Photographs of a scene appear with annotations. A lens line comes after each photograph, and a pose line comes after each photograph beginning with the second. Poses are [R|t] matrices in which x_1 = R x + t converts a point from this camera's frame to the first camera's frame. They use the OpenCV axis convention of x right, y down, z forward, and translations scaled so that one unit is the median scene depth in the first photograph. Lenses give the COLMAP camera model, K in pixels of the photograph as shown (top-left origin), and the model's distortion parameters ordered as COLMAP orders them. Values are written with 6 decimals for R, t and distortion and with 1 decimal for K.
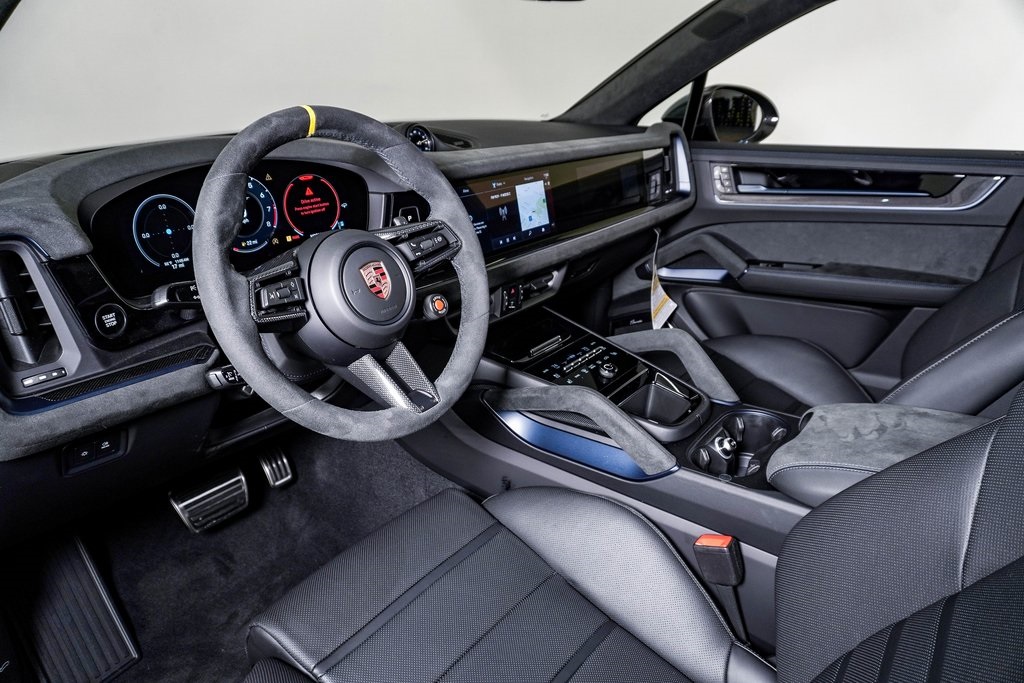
lens RADIAL K [[695.1, 0, 539.8], [0, 695.1, 331.6], [0, 0, 1]] dist [-0.068958, 0.031995]
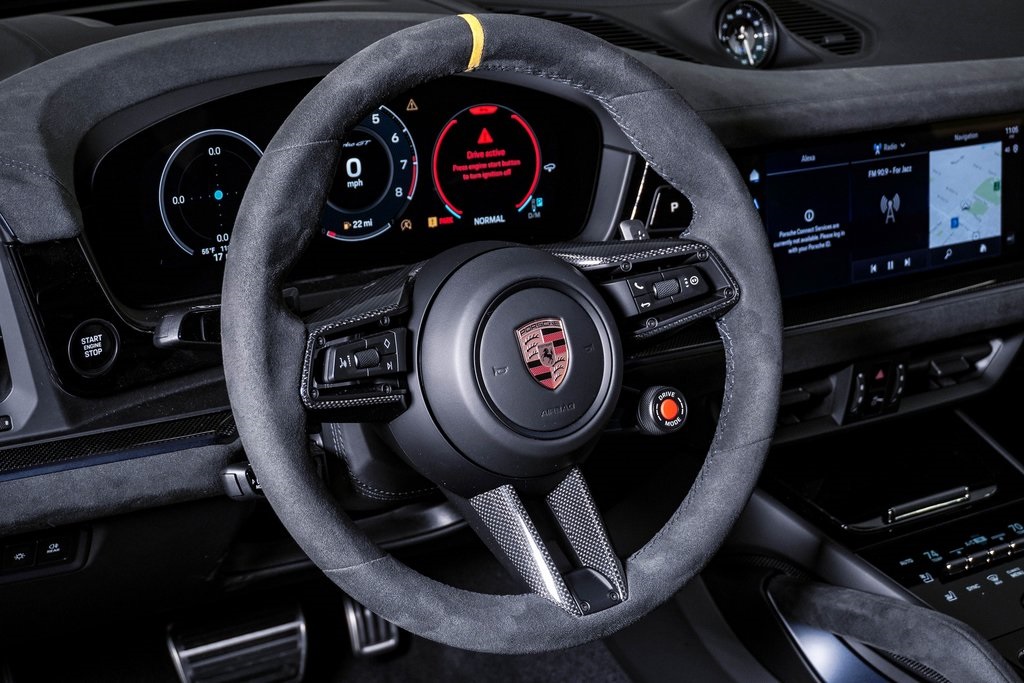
lens RADIAL K [[1635.8, 0, 555.1], [0, 1635.8, 324.1], [0, 0, 1]] dist [-0.029944, 0.000000]
pose [[0.925809, 0.178680, -0.333094, 0.170959], [-0.177483, 0.983526, 0.034288, -0.130092], [0.333733, 0.027375, 0.942270, -0.163932]]
